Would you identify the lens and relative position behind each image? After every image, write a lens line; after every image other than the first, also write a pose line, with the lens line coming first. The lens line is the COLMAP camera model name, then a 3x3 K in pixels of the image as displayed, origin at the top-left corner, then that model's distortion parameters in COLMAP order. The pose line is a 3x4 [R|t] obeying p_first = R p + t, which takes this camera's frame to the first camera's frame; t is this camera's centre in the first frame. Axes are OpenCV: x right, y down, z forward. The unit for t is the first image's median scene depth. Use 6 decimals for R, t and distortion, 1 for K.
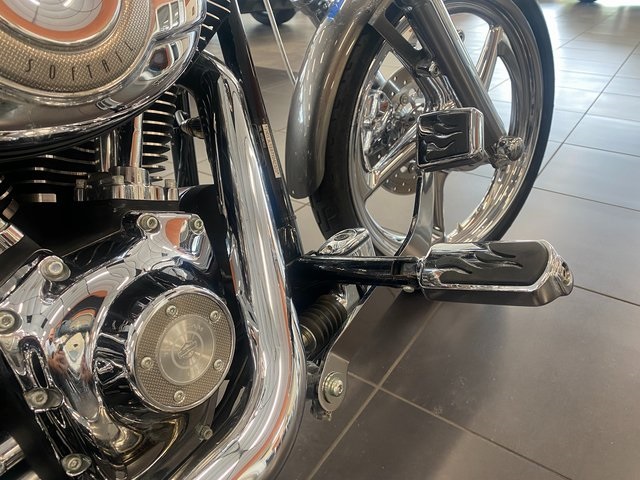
lens RADIAL K [[489.0, 0, 319.7], [0, 489.0, 242.6], [0, 0, 1]] dist [0.009174, -0.000324]
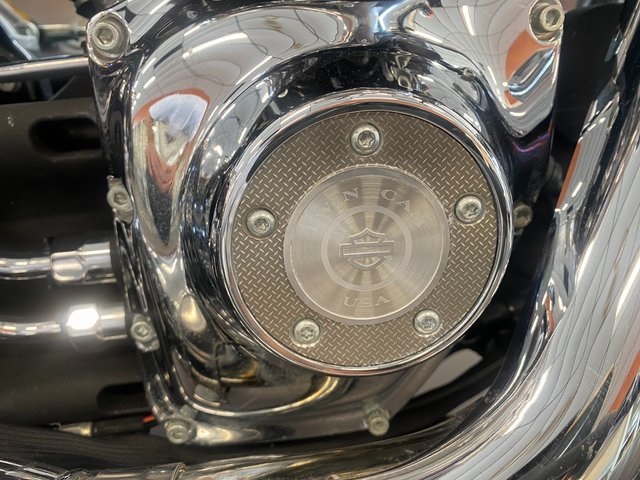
lens RADIAL K [[489.0, 0, 319.7], [0, 489.0, 242.6], [0, 0, 1]] dist [0.009174, -0.000324]
pose [[0.690559, 0.444843, -0.570301, -0.064024], [-0.377588, 0.894246, 0.240316, 0.124977], [0.616892, 0.049387, 0.785497, 0.620866]]
